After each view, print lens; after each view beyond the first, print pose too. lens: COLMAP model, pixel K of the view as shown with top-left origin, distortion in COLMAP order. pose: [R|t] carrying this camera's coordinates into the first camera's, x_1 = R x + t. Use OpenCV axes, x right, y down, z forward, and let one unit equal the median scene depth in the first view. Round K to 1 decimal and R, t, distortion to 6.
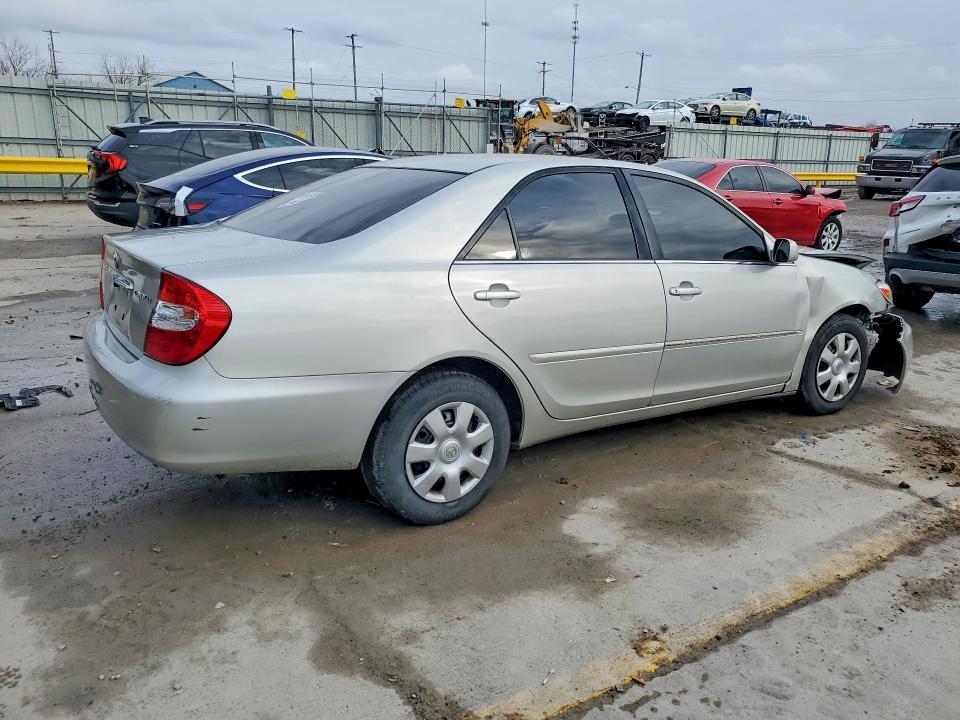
lens RADIAL K [[726.9, 0, 476.9], [0, 726.9, 361.7], [0, 0, 1]] dist [0.012049, 0.001980]
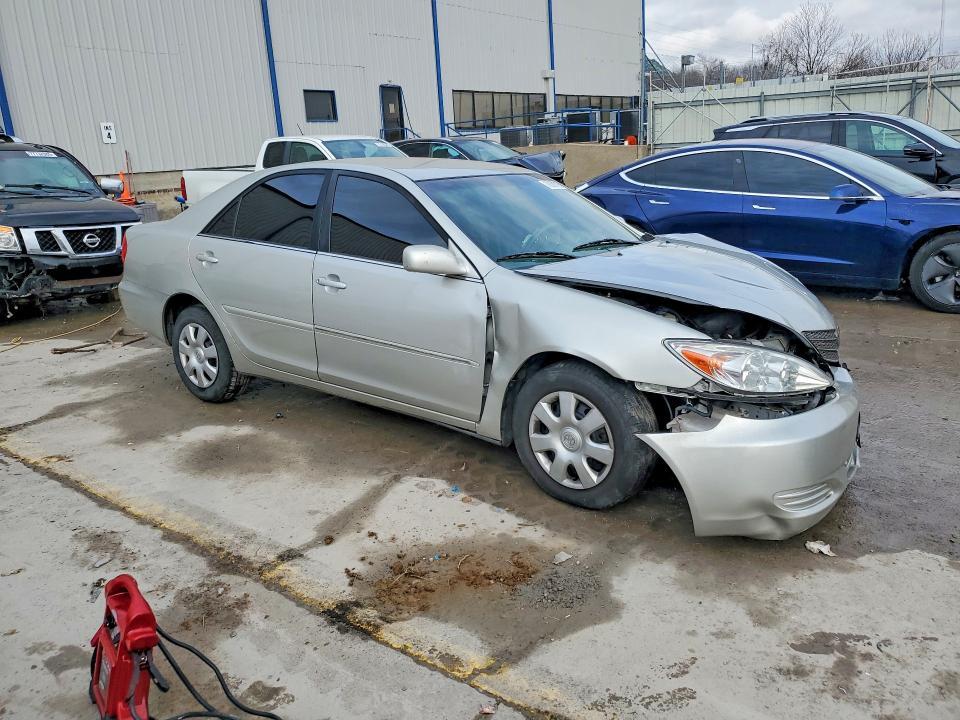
lens RADIAL K [[726.9, 0, 475.9], [0, 726.9, 358.6], [0, 0, 1]] dist [0.012049, 0.001980]
pose [[0.335839, 0.210549, -0.918086, 1.341167], [-0.204408, 0.967760, 0.147168, -0.186864], [0.919473, 0.138240, 0.368049, 0.803145]]
